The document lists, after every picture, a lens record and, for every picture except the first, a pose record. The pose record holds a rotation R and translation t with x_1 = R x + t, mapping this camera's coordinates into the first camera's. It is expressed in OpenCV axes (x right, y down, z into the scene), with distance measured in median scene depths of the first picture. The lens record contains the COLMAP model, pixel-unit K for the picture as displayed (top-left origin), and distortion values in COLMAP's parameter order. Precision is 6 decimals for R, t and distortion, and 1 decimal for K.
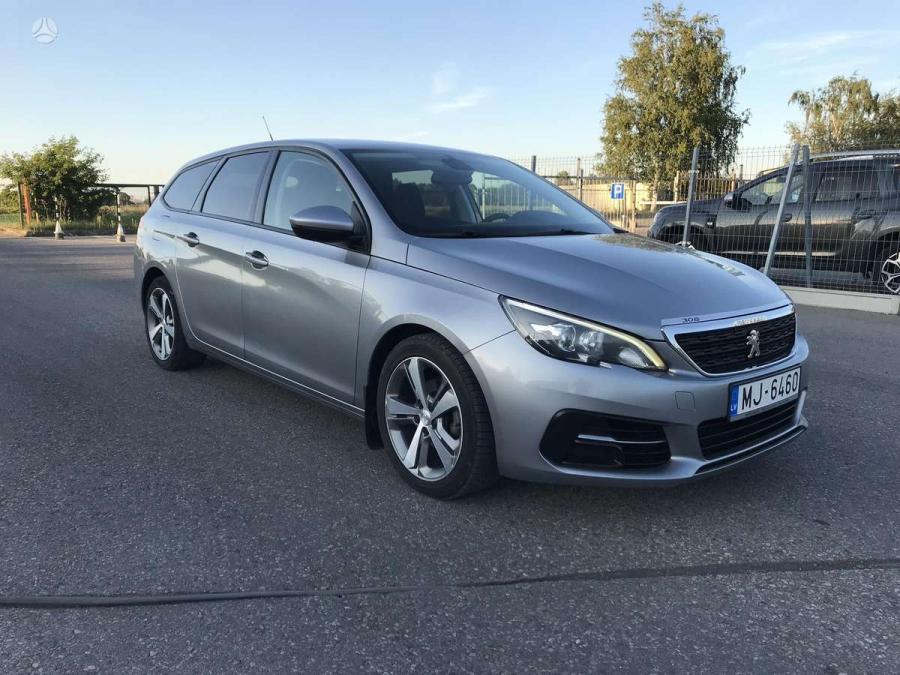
lens RADIAL K [[747.7, 0, 446.2], [0, 747.7, 328.6], [0, 0, 1]] dist [0.017454, 0.000037]
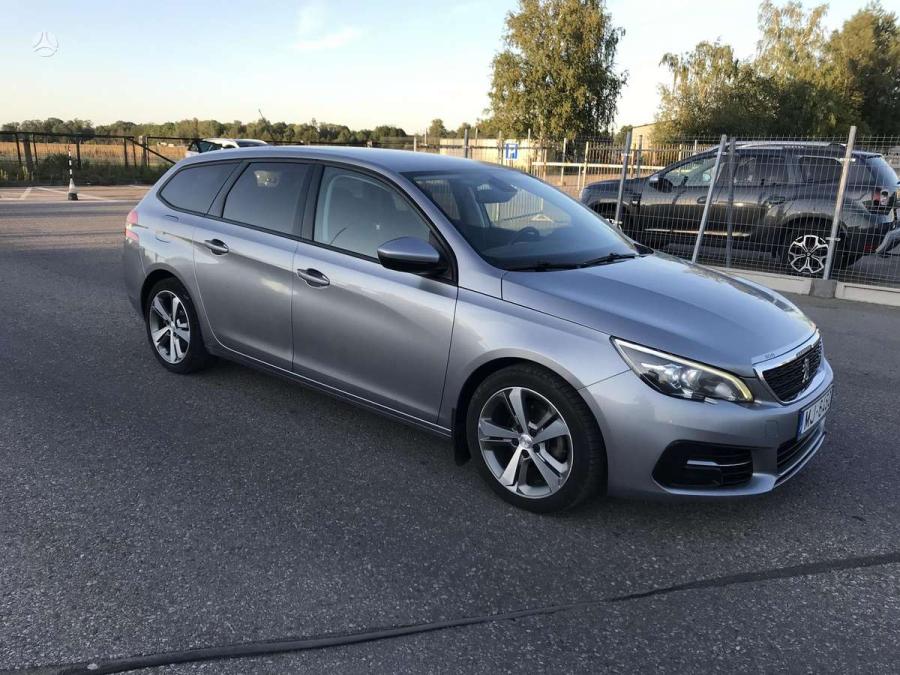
lens RADIAL K [[747.1, 0, 443.2], [0, 747.1, 335.1], [0, 0, 1]] dist [0.011049, 0.001281]
pose [[0.985253, -0.017671, 0.170192, -0.199025], [0.003947, 0.996735, 0.080640, -0.075318], [-0.171061, -0.078779, 0.982106, -0.027086]]
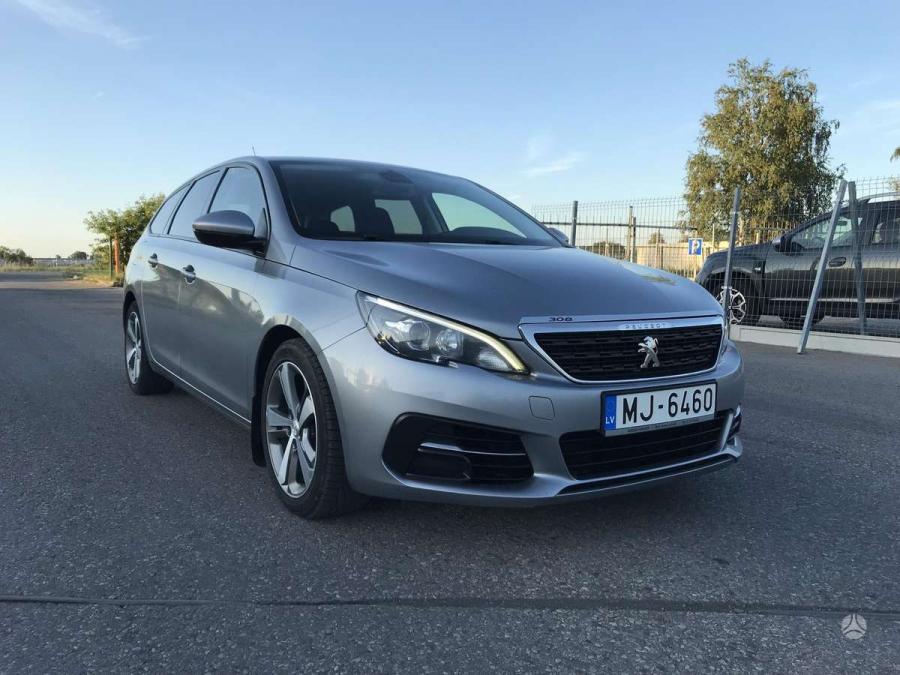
lens RADIAL K [[748.4, 0, 450.0], [0, 748.4, 337.5], [0, 0, 1]] dist [0.012002, 0.008793]
pose [[0.992534, 0.016928, -0.120788, 0.163297], [-0.025491, 0.997242, -0.069699, 0.040319], [0.119275, 0.072257, 0.990228, 0.059002]]
